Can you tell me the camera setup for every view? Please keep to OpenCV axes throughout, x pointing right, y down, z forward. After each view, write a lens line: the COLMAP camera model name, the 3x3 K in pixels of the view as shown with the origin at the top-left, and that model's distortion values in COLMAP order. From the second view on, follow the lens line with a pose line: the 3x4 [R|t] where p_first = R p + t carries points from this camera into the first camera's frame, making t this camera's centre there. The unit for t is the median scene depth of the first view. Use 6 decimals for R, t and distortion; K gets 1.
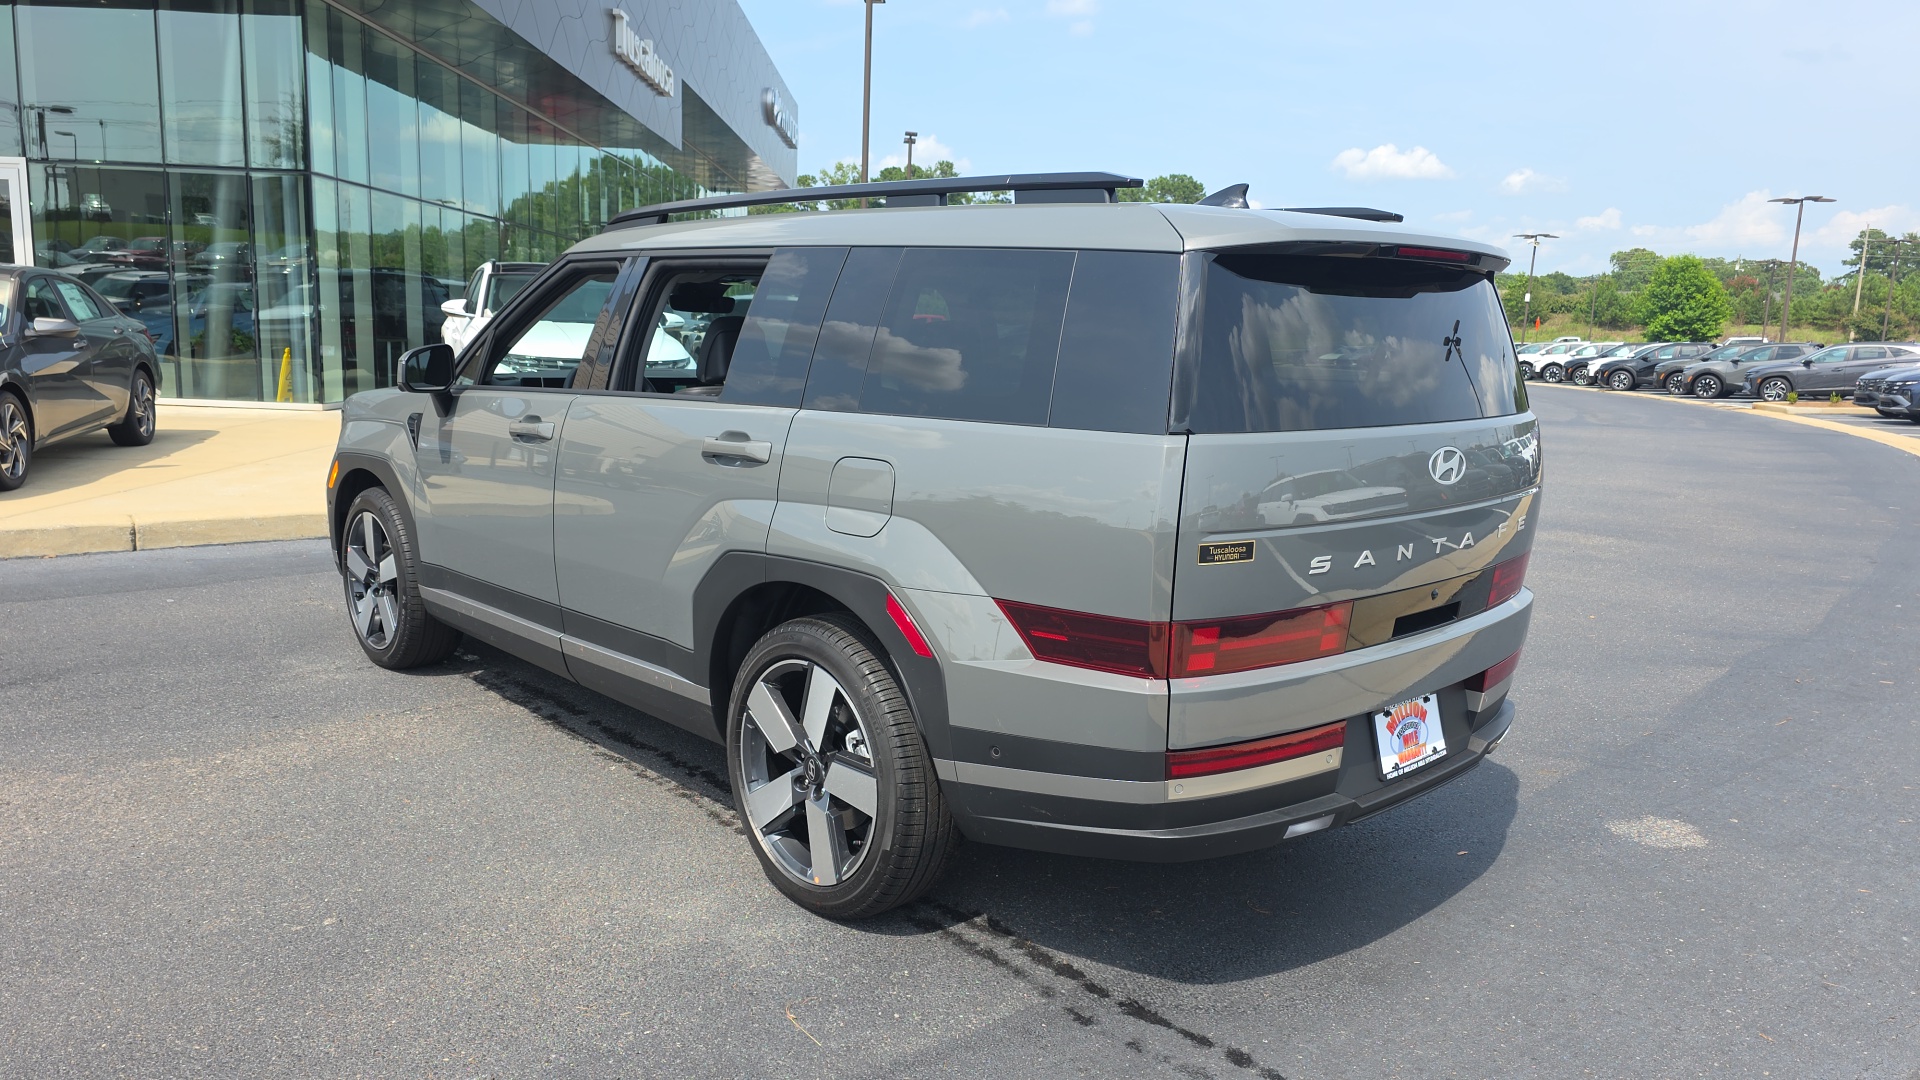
lens RADIAL K [[1295.9, 0, 940.8], [0, 1295.9, 545.0], [0, 0, 1]] dist [0.048789, -0.051961]
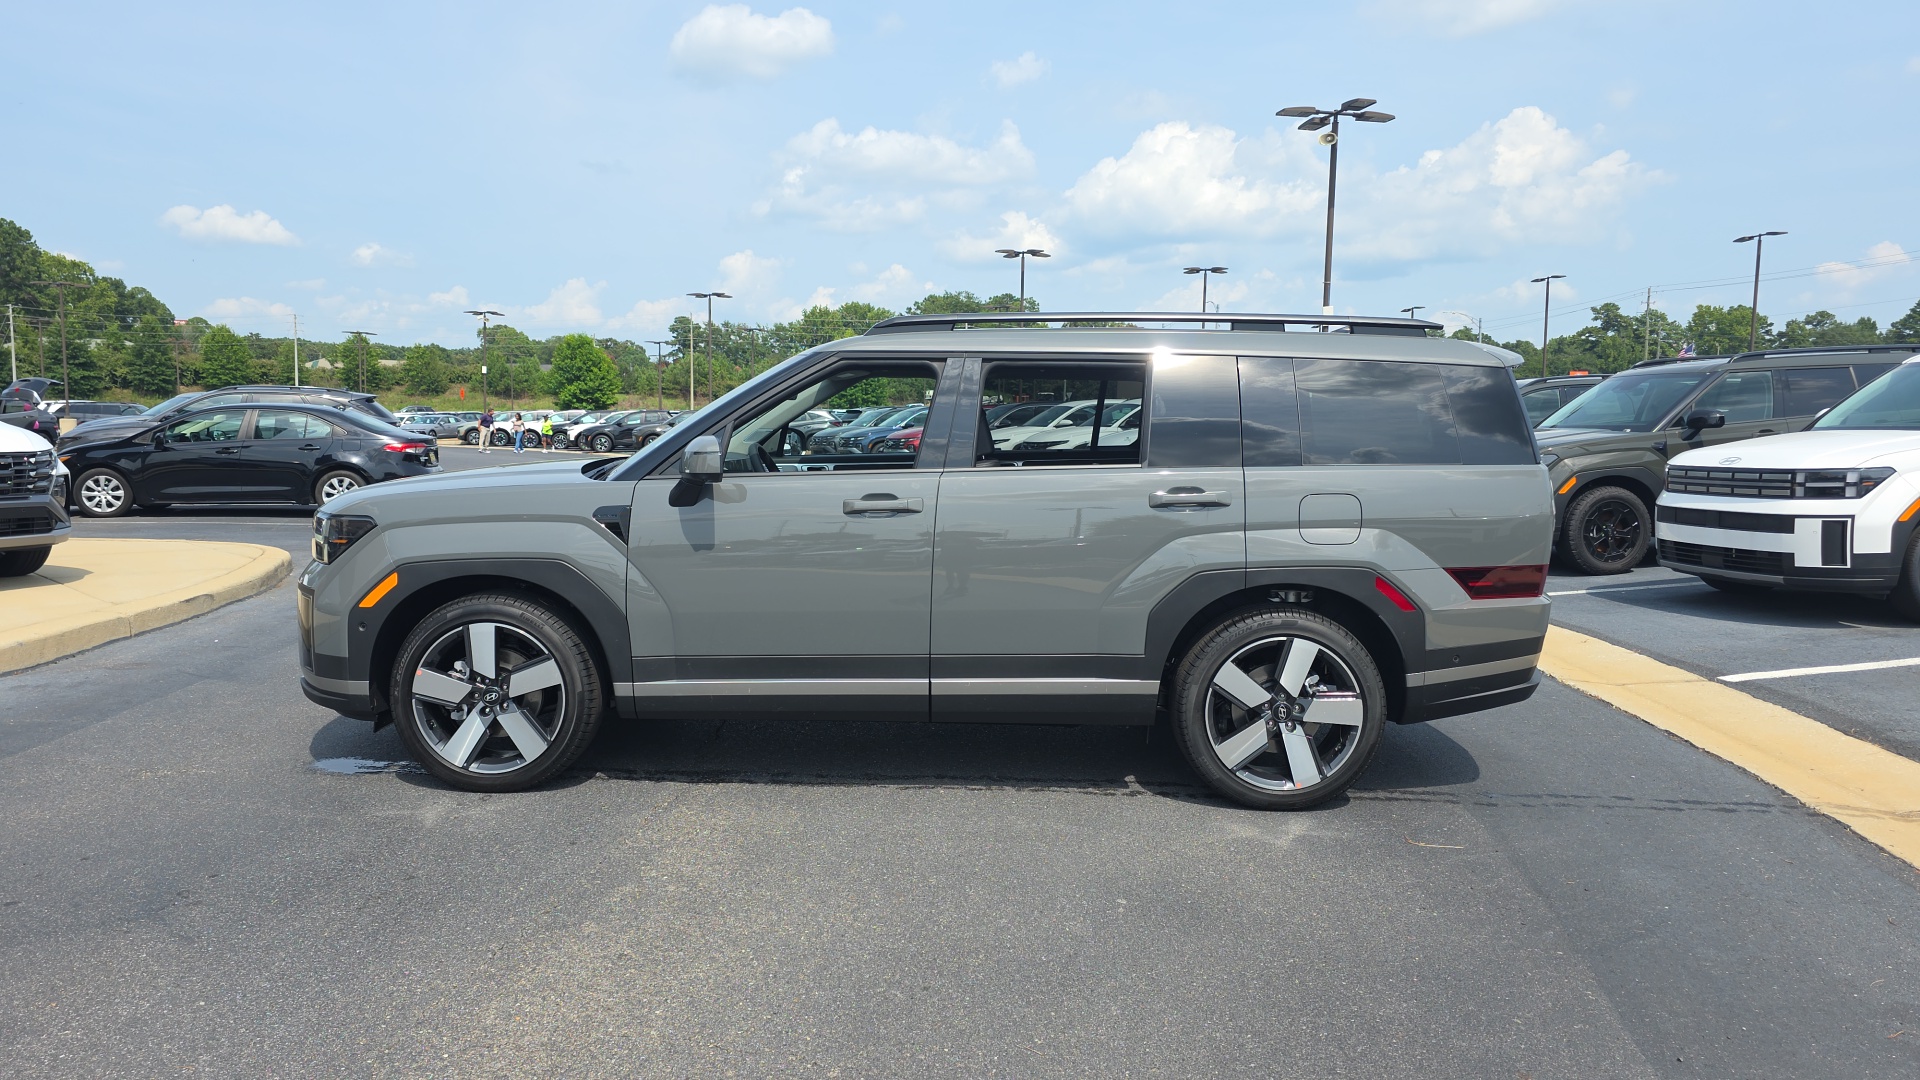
lens RADIAL K [[1295.9, 0, 936.3], [0, 1295.9, 507.2], [0, 0, 1]] dist [0.048789, -0.051961]
pose [[0.688905, -0.067677, 0.721685, -0.172645], [0.125166, 0.991783, -0.026475, -0.007998], [-0.713963, 0.108569, 0.691715, 0.029623]]
